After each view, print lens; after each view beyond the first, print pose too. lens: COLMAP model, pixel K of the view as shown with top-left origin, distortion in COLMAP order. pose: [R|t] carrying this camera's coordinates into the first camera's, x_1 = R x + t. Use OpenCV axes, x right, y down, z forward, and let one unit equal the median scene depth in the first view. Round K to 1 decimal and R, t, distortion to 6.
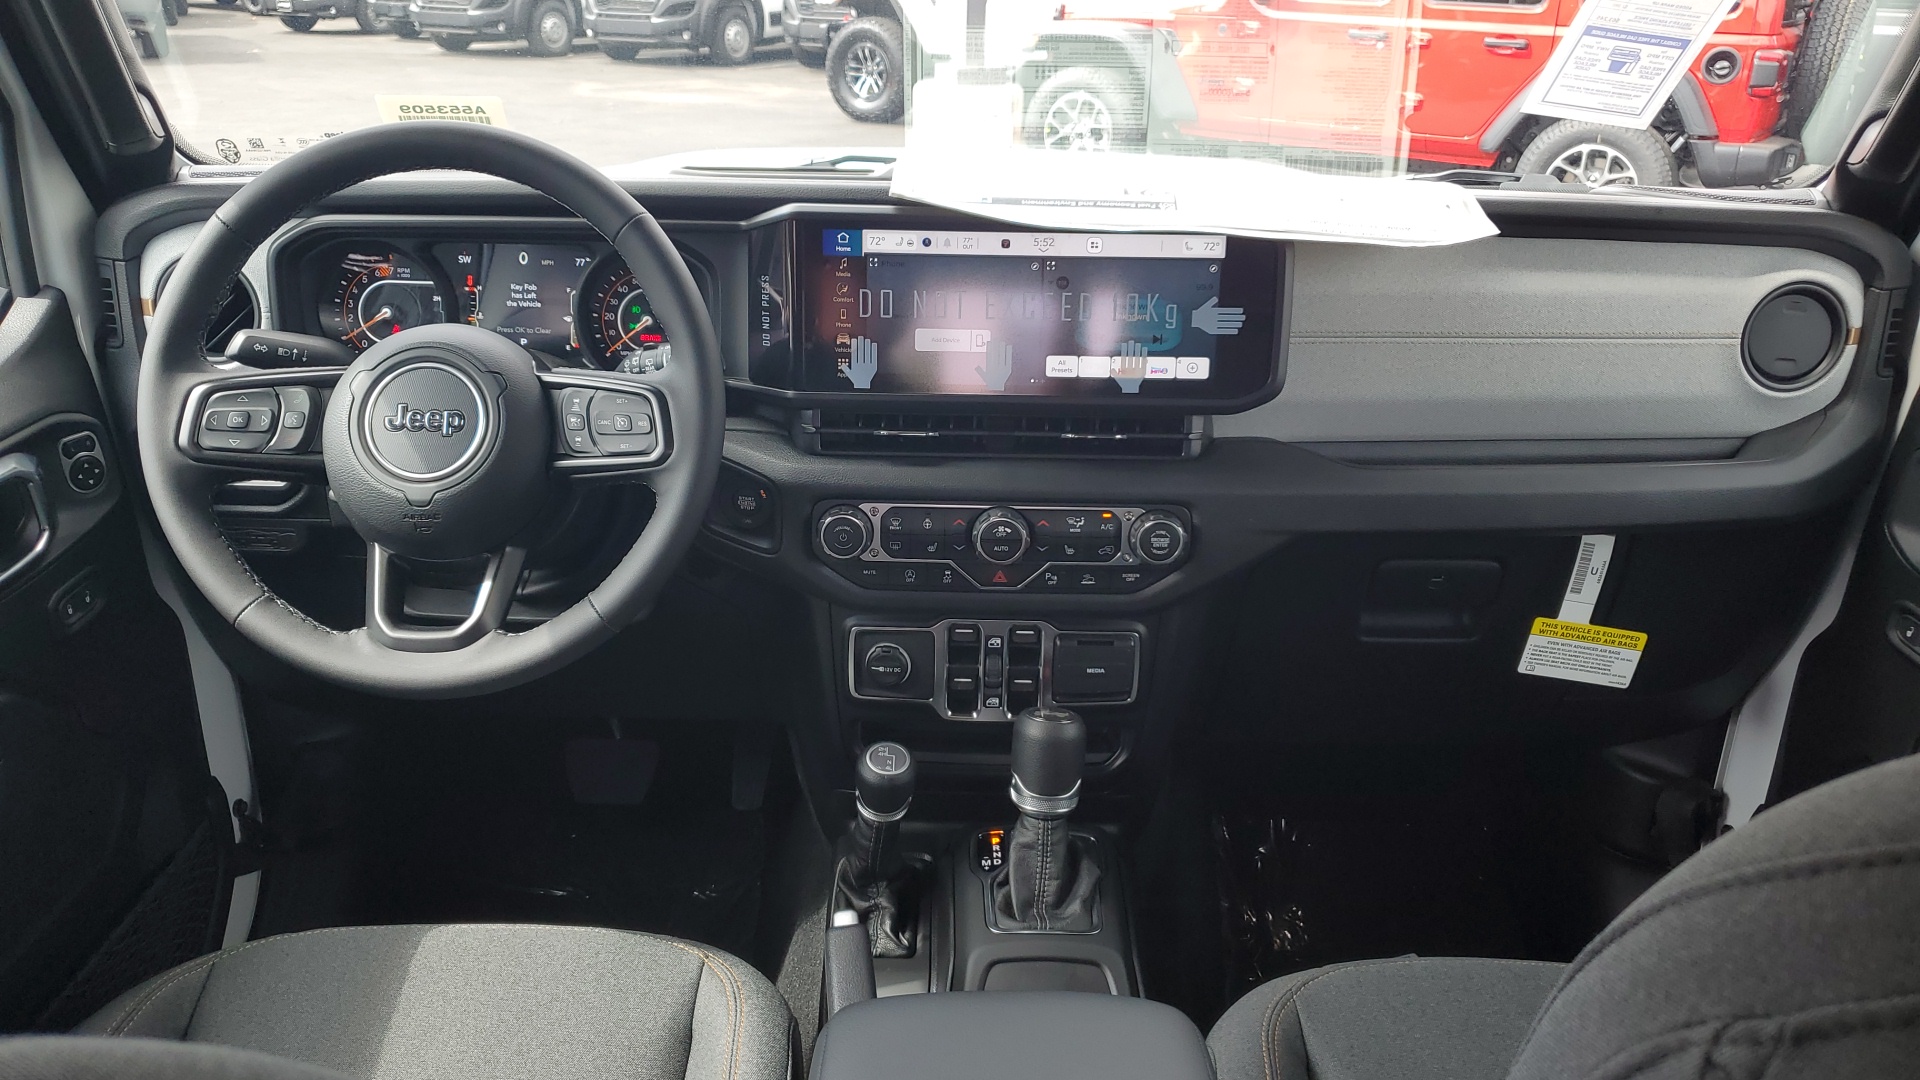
lens RADIAL K [[1539.7, 0, 971.3], [0, 1539.7, 548.6], [0, 0, 1]] dist [0.041871, -0.043277]
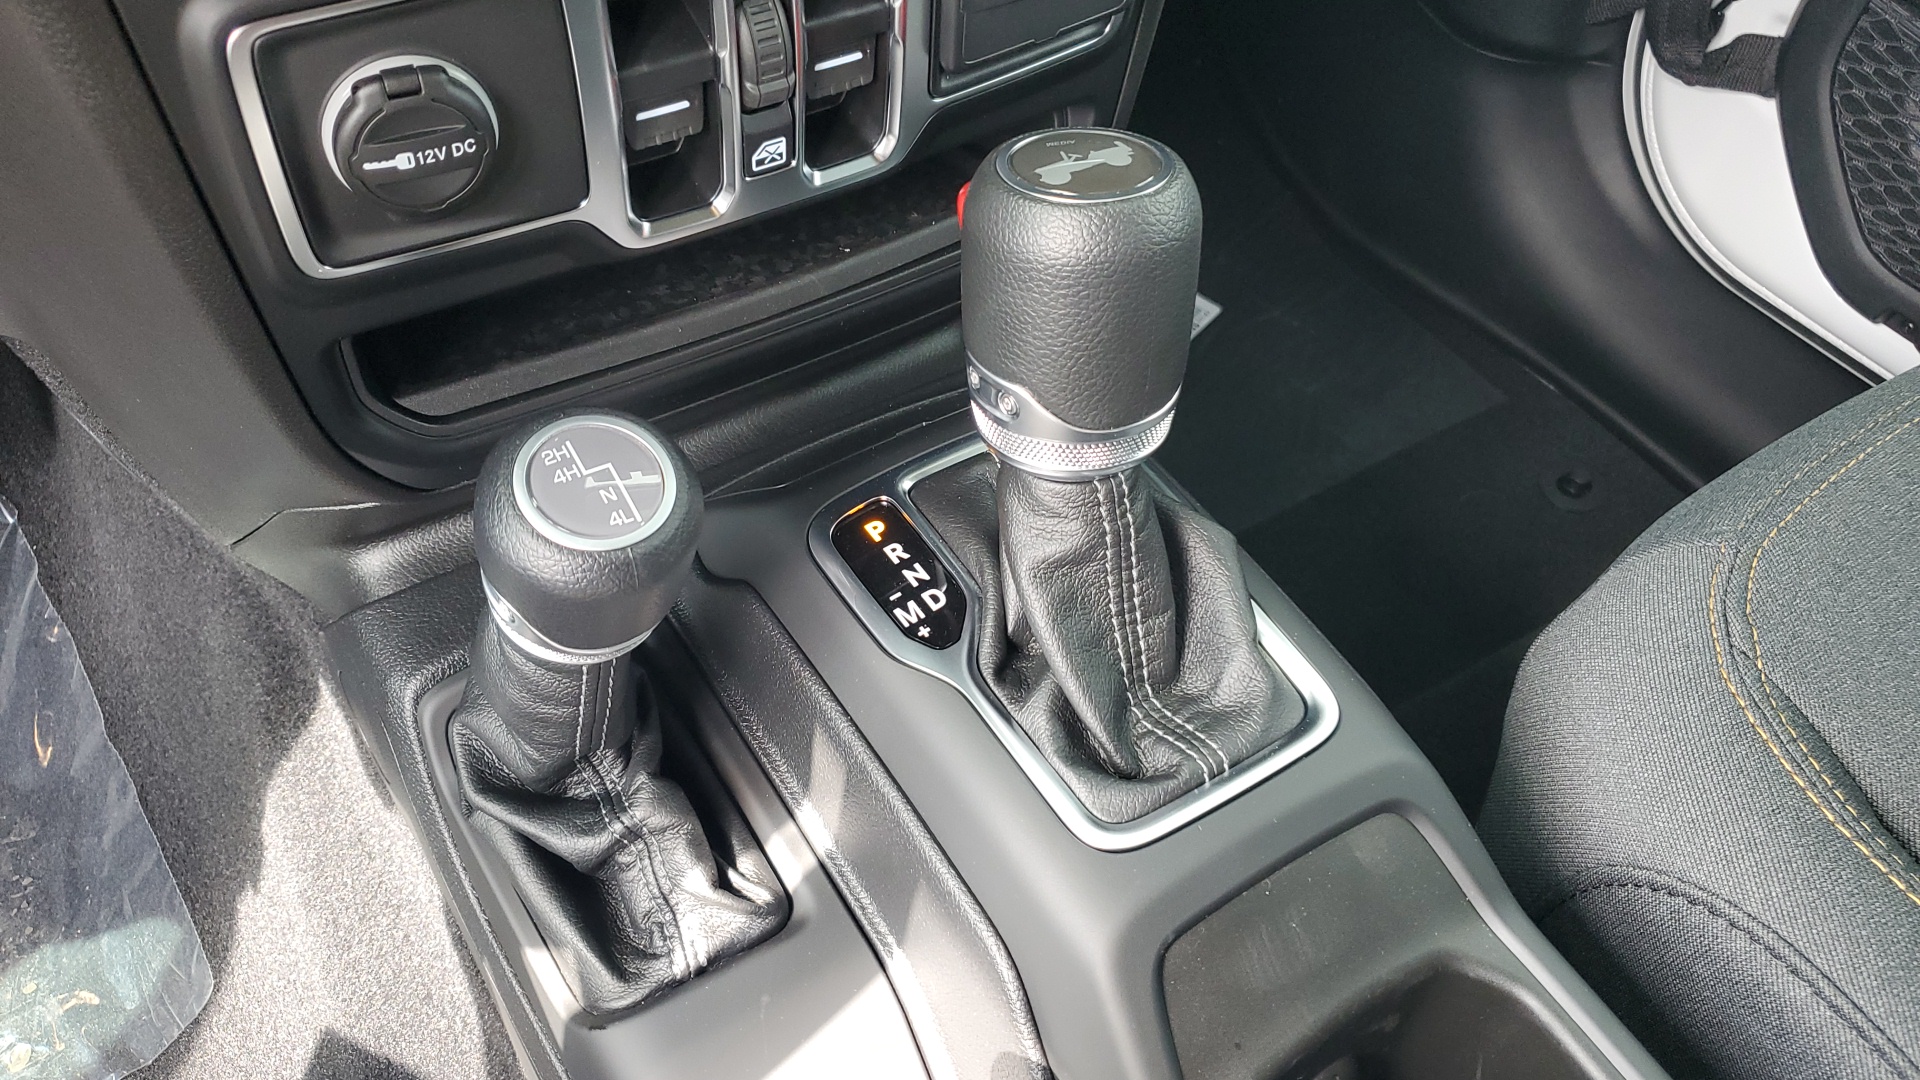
lens RADIAL K [[1539.7, 0, 961.6], [0, 1539.7, 533.8], [0, 0, 1]] dist [0.041871, -0.043277]
pose [[0.846078, -0.378341, 0.375512, -0.107069], [0.157973, 0.850766, 0.501241, 0.014834], [-0.509113, -0.364768, 0.779582, 0.752079]]
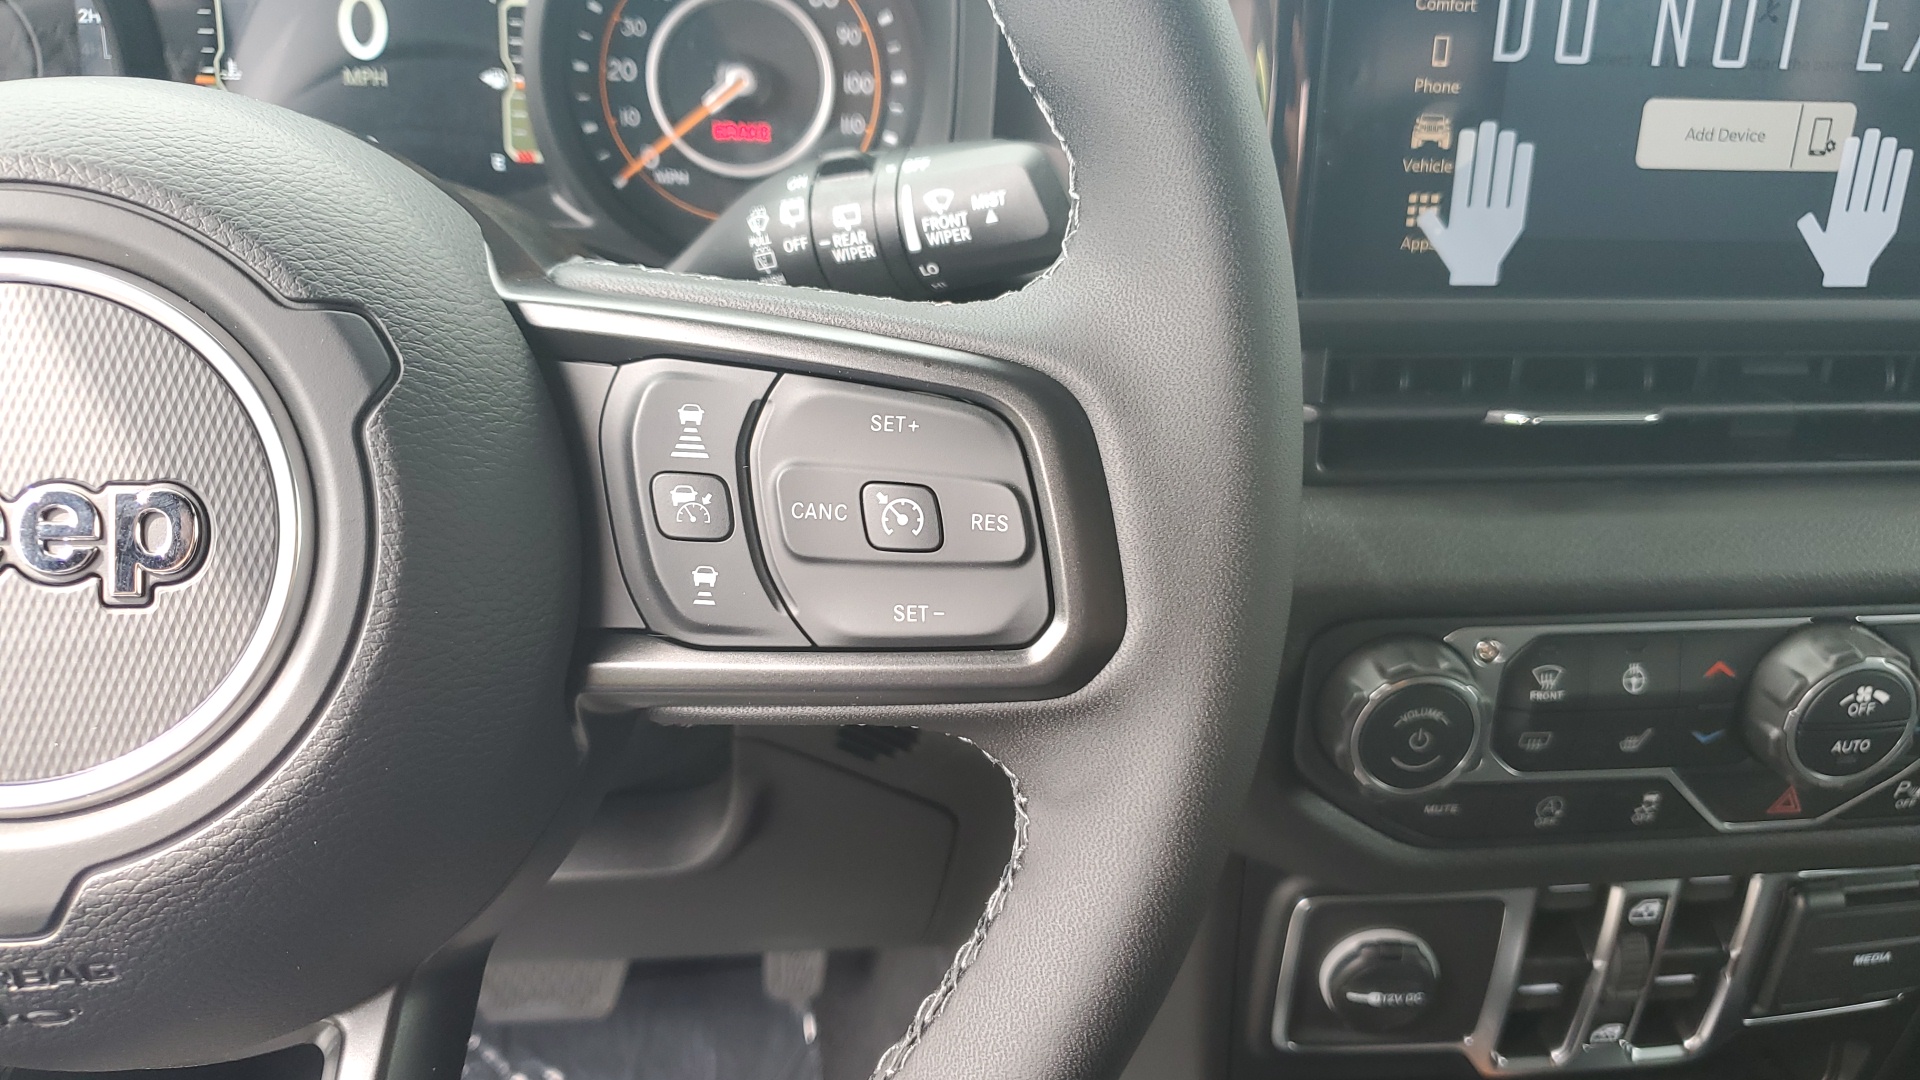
lens RADIAL K [[1539.7, 0, 986.0], [0, 1539.7, 536.5], [0, 0, 1]] dist [0.041871, -0.043277]
pose [[0.990195, -0.037236, 0.134636, -0.214849], [0.021028, 0.992569, 0.119856, -0.091166], [-0.138099, -0.115849, 0.983620, 0.670267]]
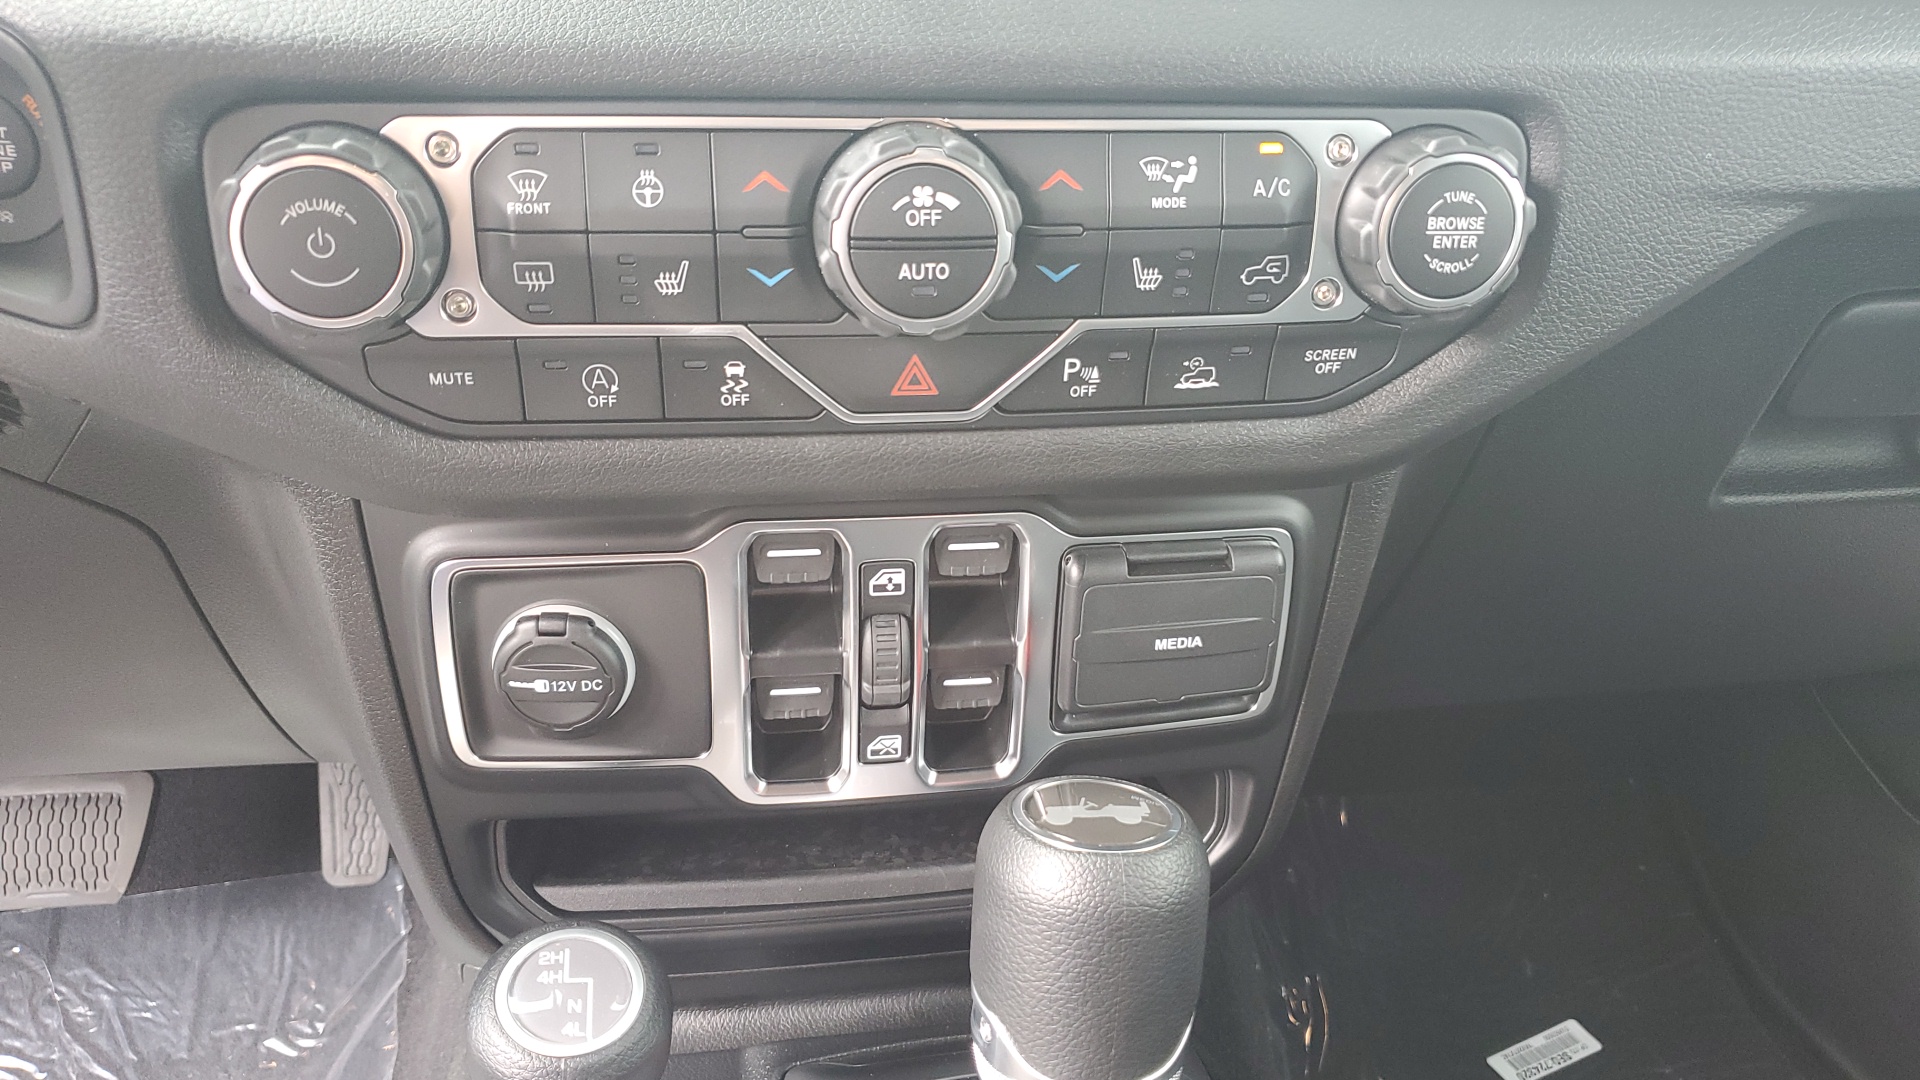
lens RADIAL K [[1539.7, 0, 978.9], [0, 1539.7, 551.1], [0, 0, 1]] dist [0.041871, -0.043277]
pose [[0.988394, -0.056719, 0.140926, -0.012484], [0.041291, 0.993065, 0.110080, 0.019494], [-0.146192, -0.102984, 0.983881, 0.702237]]
